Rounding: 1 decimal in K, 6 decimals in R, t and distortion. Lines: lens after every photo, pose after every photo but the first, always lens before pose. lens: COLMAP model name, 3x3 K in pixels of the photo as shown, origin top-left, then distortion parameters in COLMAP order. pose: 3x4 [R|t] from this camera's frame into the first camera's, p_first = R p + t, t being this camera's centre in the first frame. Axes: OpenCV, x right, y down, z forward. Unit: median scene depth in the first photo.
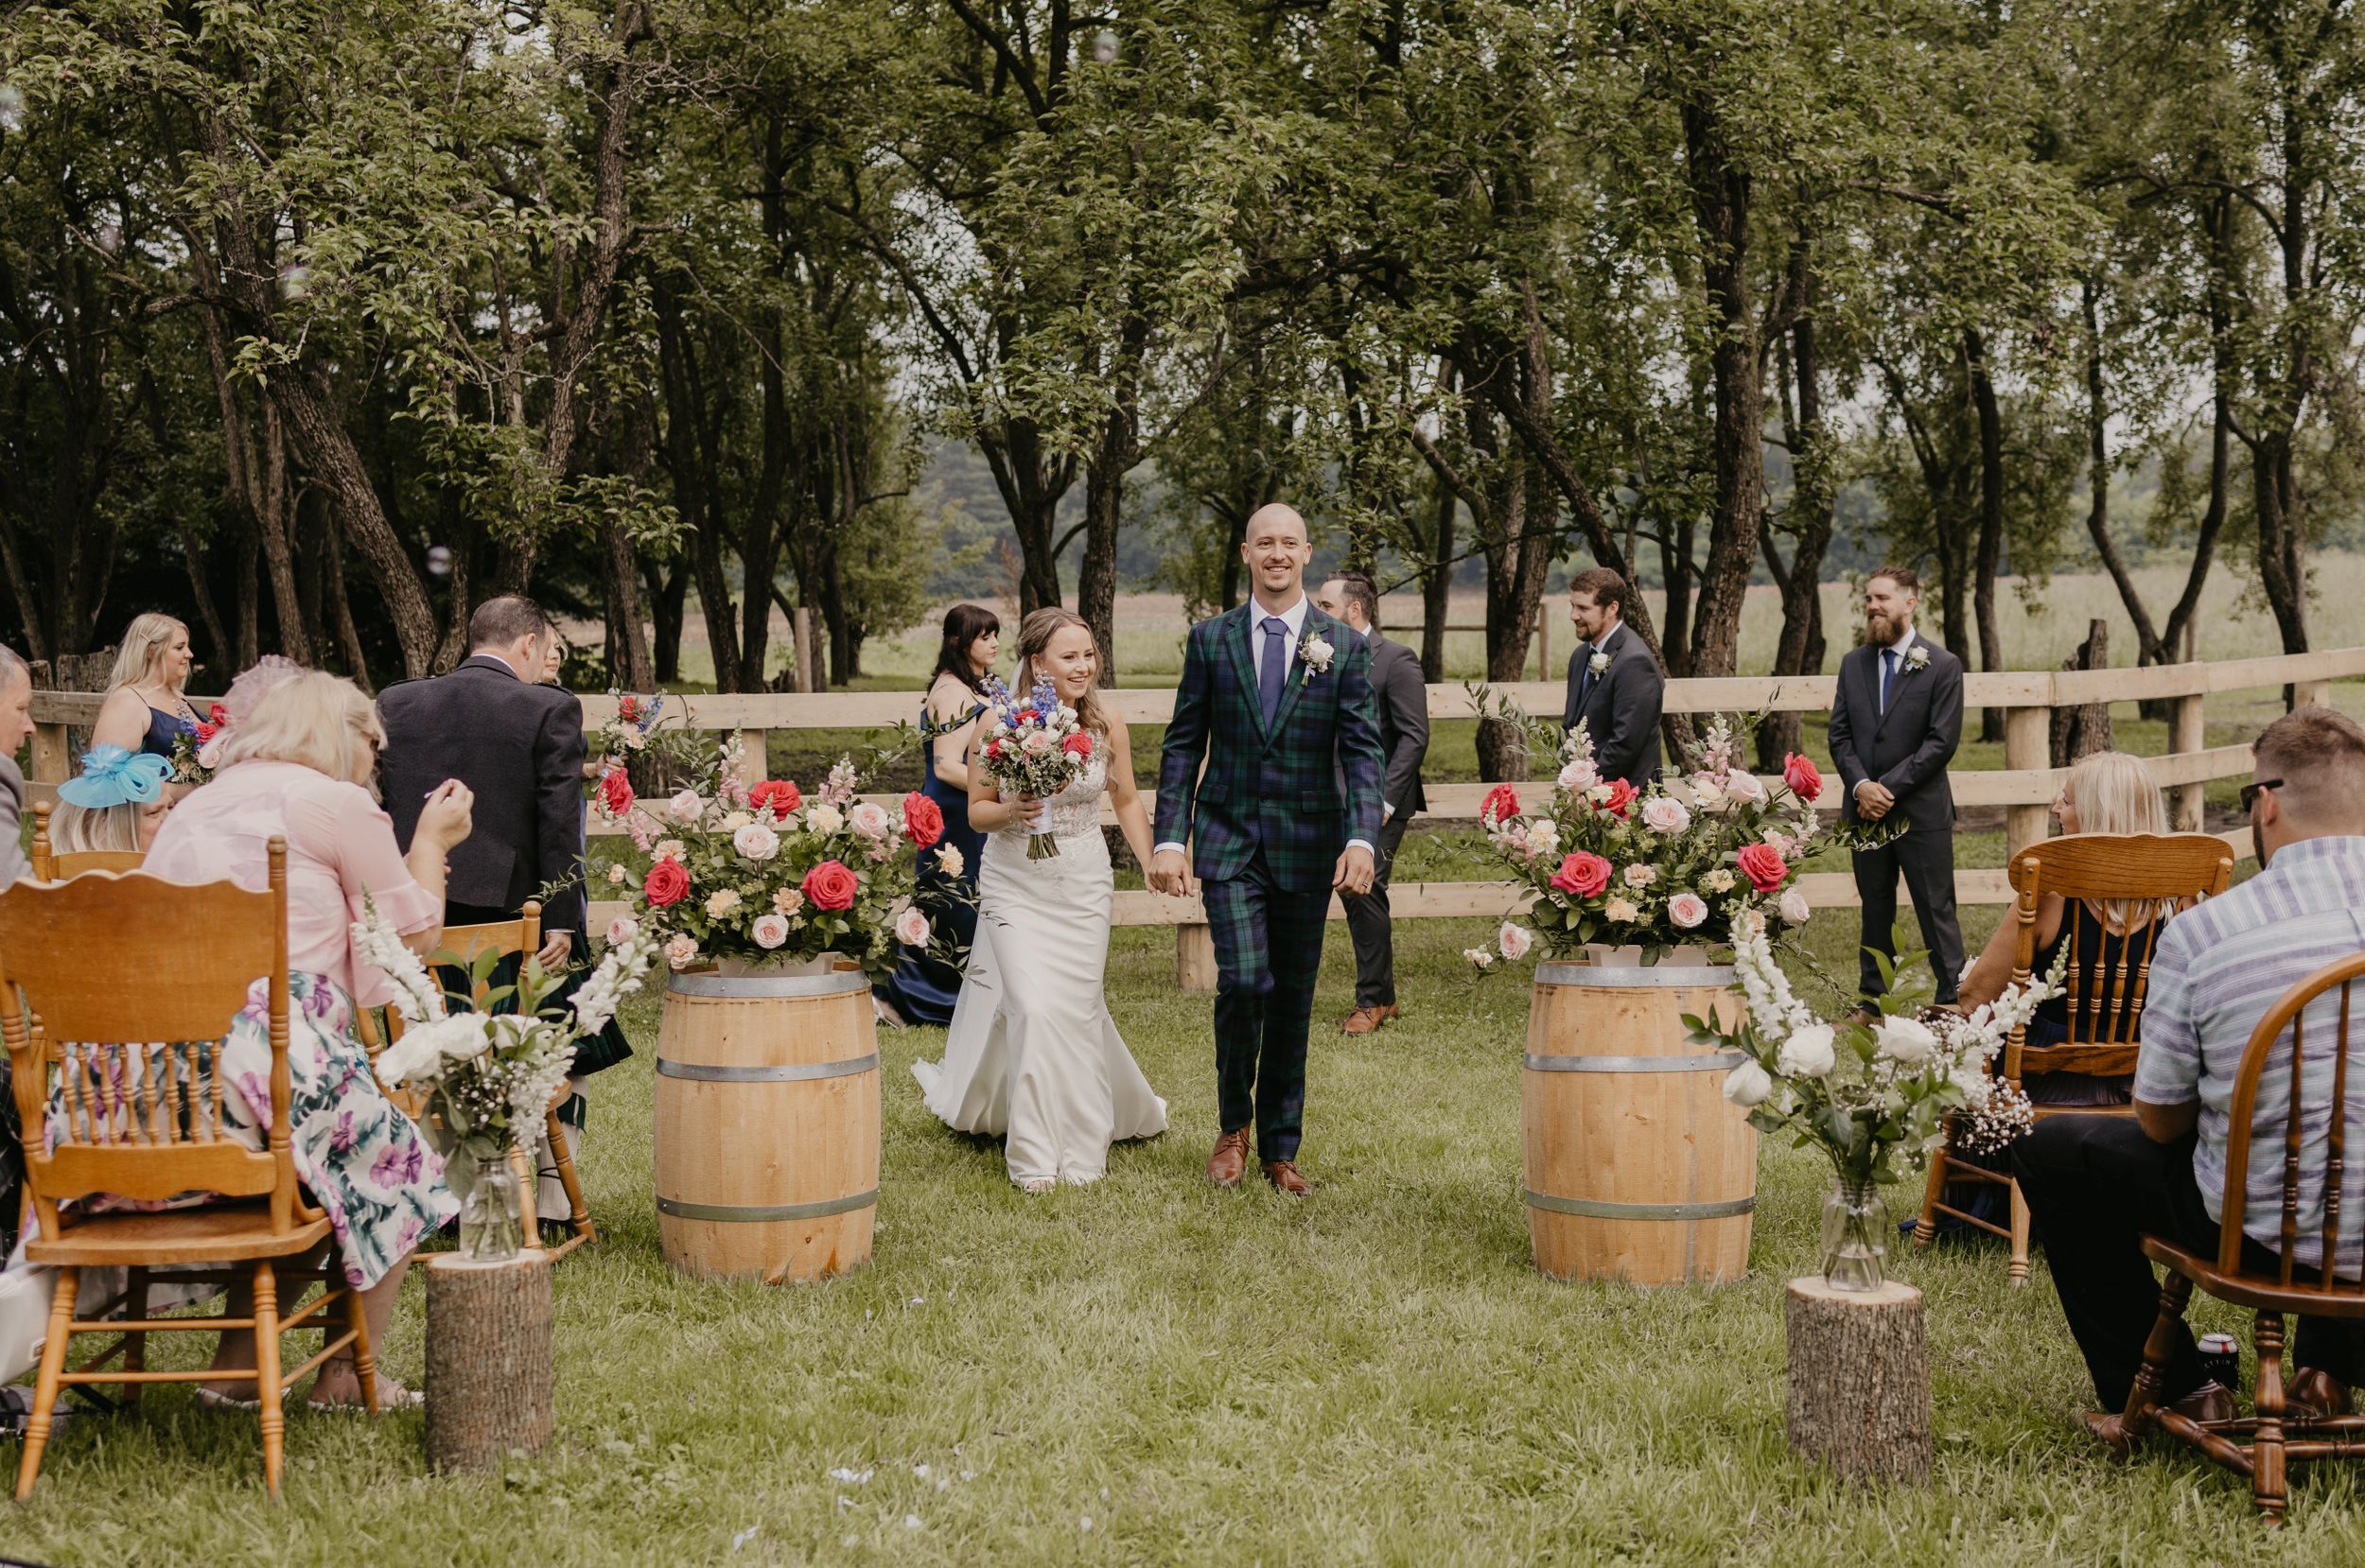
lens RADIAL K [[3688.5, 0, 1319.9], [0, 3688.5, 781.2], [0, 0, 1]] dist [0.019323, 0.074397]
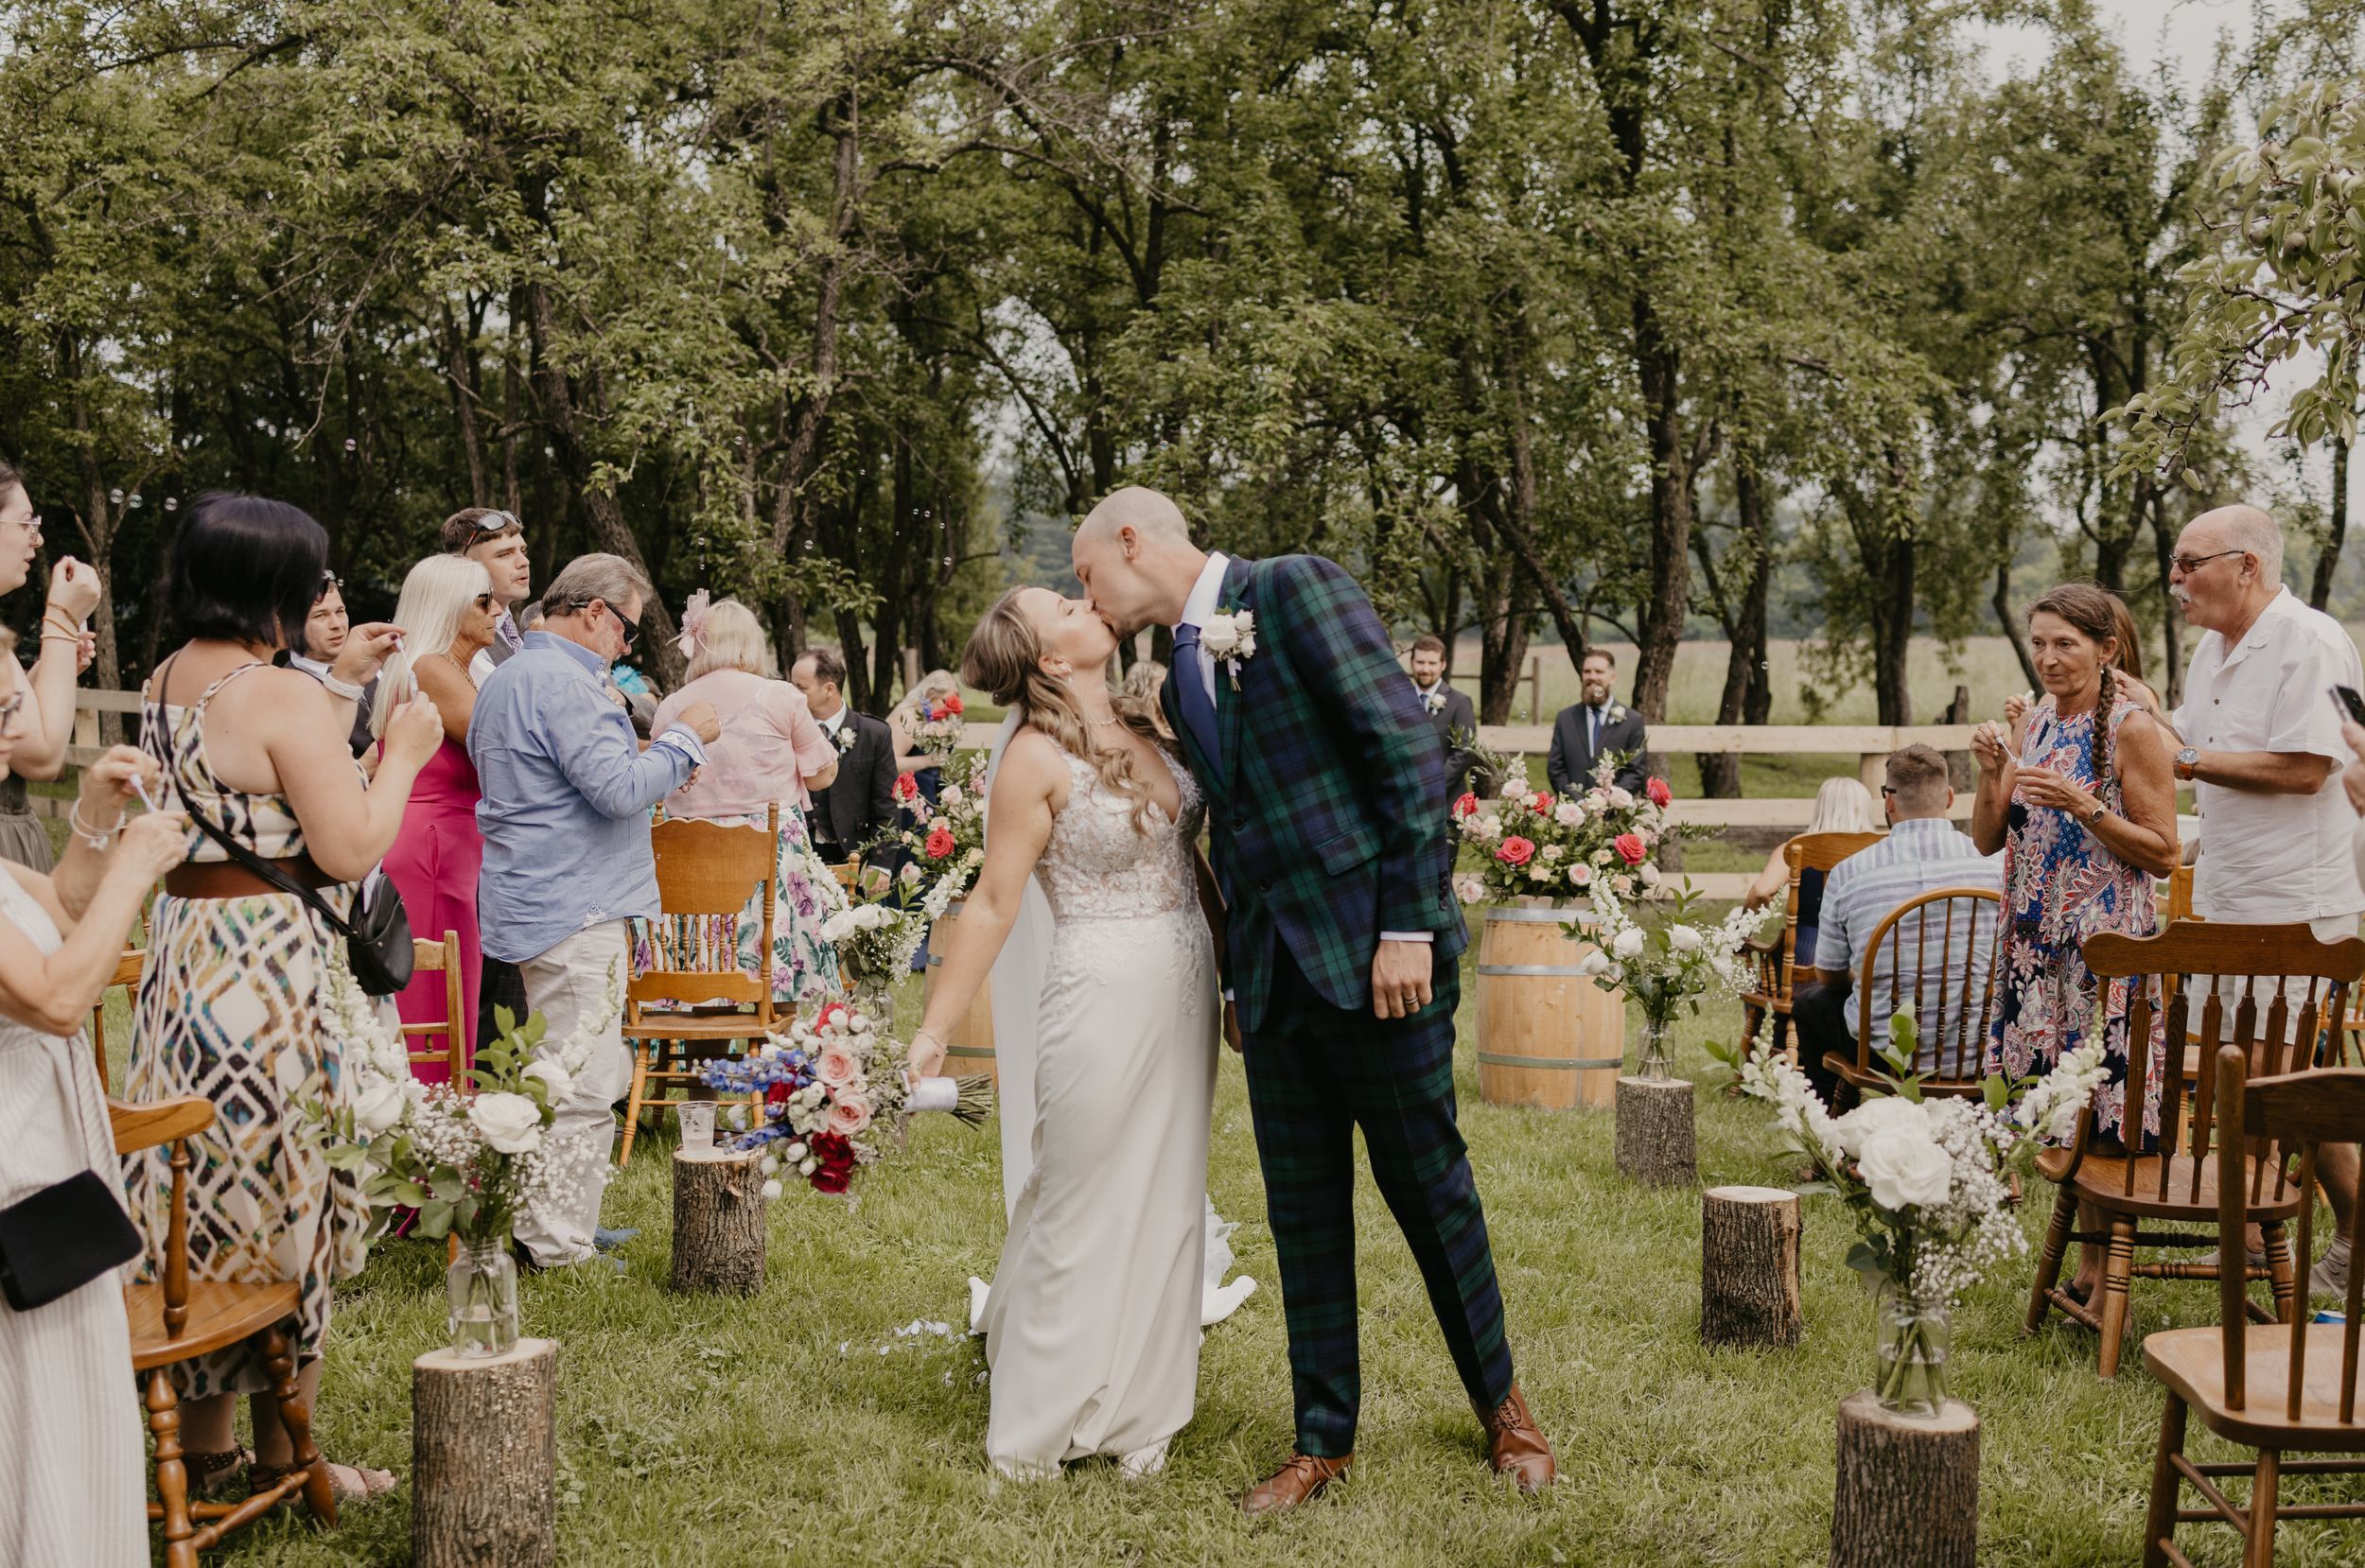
lens RADIAL K [[3694.0, 0, 1188.8], [0, 3694.0, 644.9], [0, 0, 1]] dist [0.018598, -0.036421]
pose [[0.998953, 0.020200, -0.041040, -0.005694], [-0.022065, 0.998719, -0.045526, 0.011933], [0.040068, 0.046383, 0.998120, -0.576970]]
